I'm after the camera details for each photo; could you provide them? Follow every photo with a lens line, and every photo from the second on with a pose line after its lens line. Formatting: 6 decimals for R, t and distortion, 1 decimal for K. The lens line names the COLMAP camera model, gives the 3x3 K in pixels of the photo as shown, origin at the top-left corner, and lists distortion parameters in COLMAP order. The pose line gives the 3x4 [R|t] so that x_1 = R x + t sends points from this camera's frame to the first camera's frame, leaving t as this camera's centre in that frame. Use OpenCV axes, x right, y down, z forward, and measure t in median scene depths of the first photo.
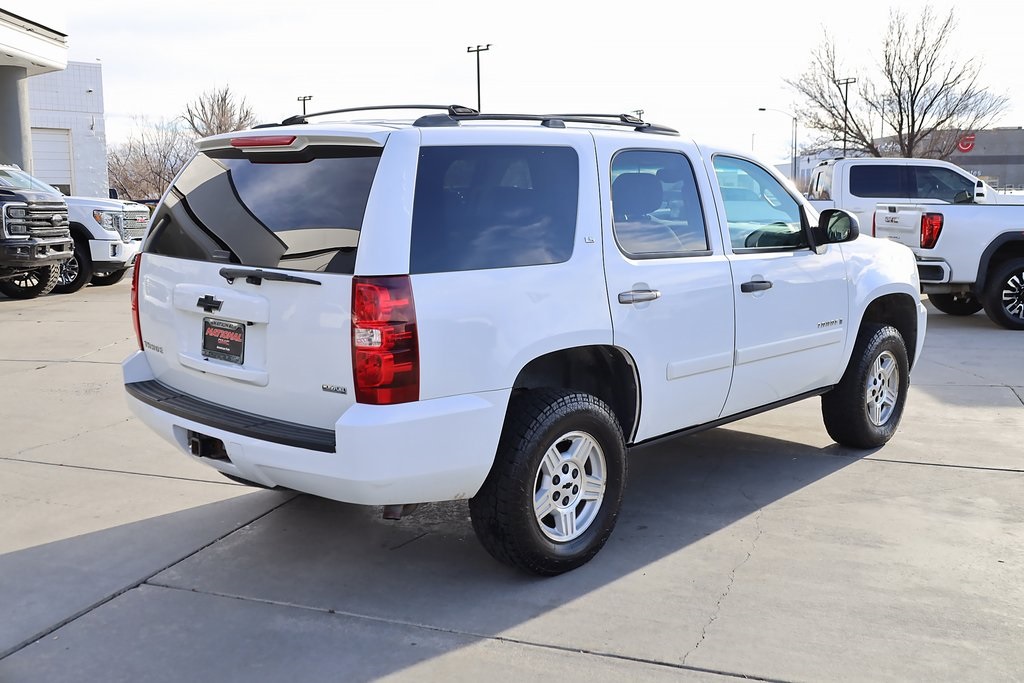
lens RADIAL K [[1025.9, 0, 510.7], [0, 1025.9, 336.6], [0, 0, 1]] dist [0.043054, 0.000000]
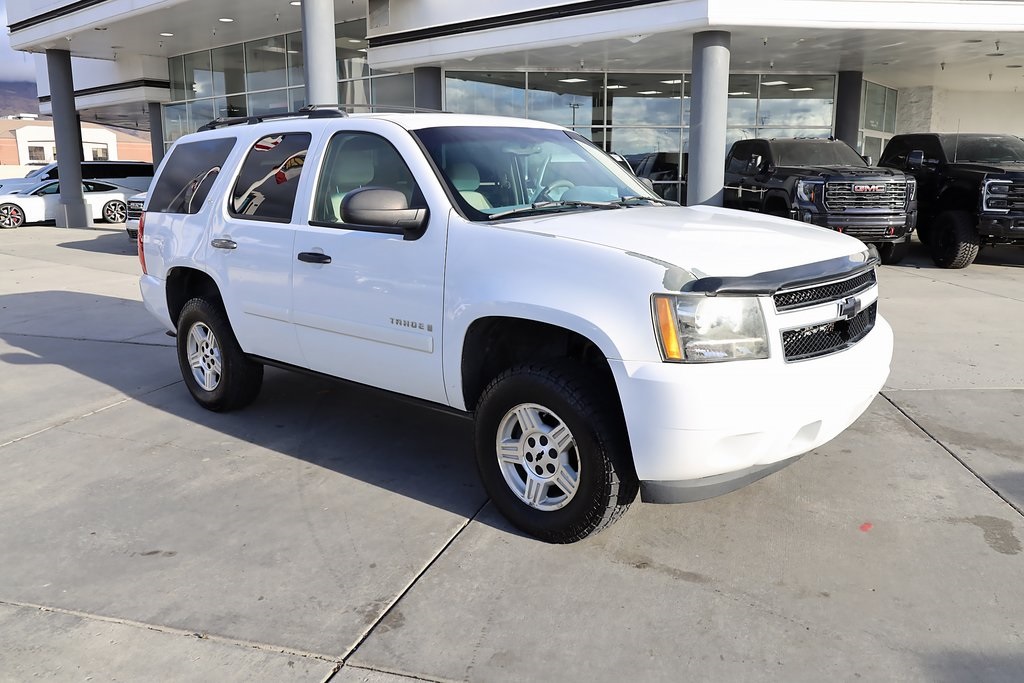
lens RADIAL K [[801.9, 0, 485.3], [0, 801.9, 342.8], [0, 0, 1]] dist [-0.023396, 0.012447]
pose [[0.015343, 0.208045, -0.977999, 1.240061], [-0.134436, 0.969662, 0.204163, -0.181963], [0.990803, 0.128346, 0.042846, 1.342090]]
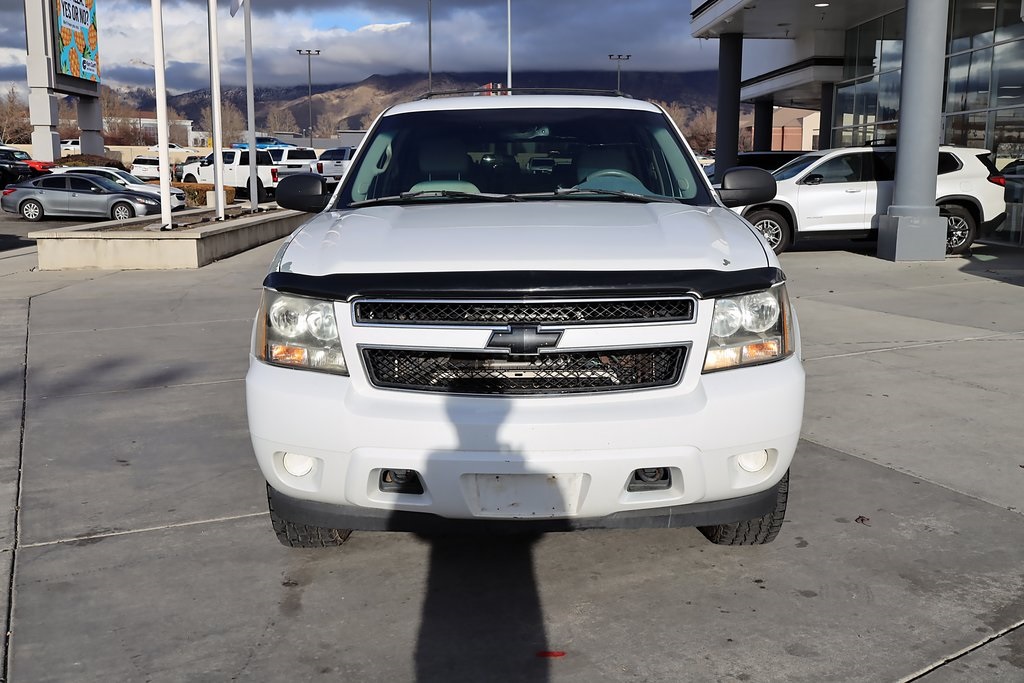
lens RADIAL K [[957.9, 0, 507.2], [0, 957.9, 344.3], [0, 0, 1]] dist [-0.017350, 0.000000]
pose [[-0.715926, 0.129030, -0.686150, 0.969783], [-0.094912, 0.955664, 0.278742, -0.286967], [0.691695, 0.264682, -0.671938, 2.138907]]
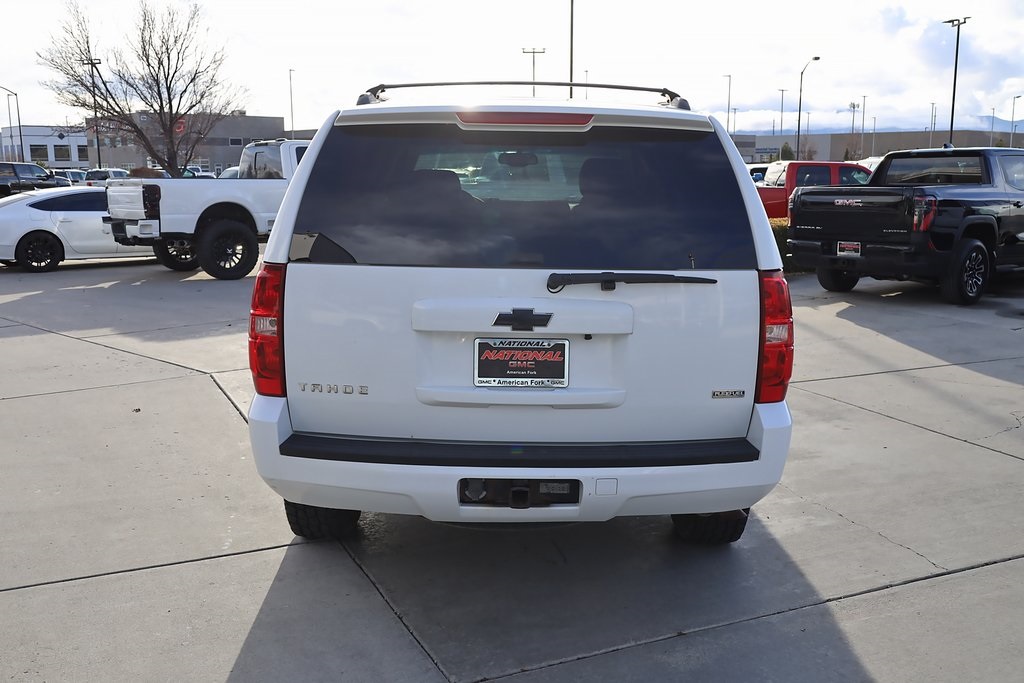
lens RADIAL K [[957.9, 0, 517.7], [0, 957.9, 338.6], [0, 0, 1]] dist [-0.017350, 0.000000]
pose [[0.710534, -0.117655, 0.693757, -0.751746], [0.092454, 0.992985, 0.073712, -0.066732], [-0.697563, 0.011766, 0.716427, 0.428003]]
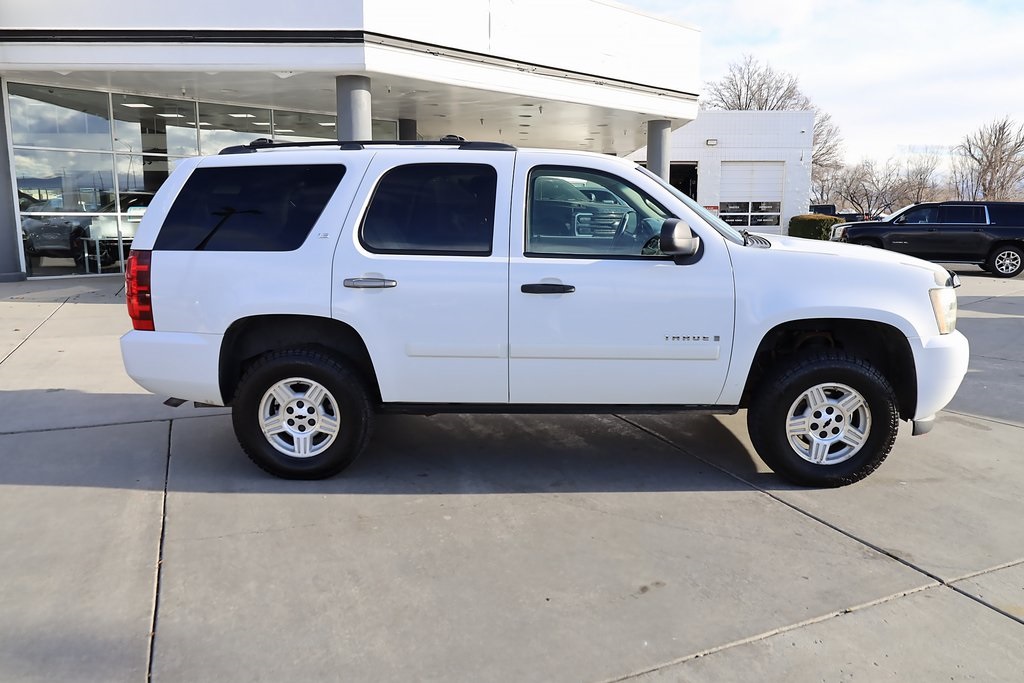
lens RADIAL K [[783.6, 0, 509.1], [0, 783.6, 338.4], [0, 0, 1]] dist [-0.008977, -0.003442]
pose [[0.667499, 0.128754, -0.733395, 0.955071], [-0.110196, 0.991173, 0.073715, -0.061972], [0.736412, 0.031612, 0.675795, 0.489389]]
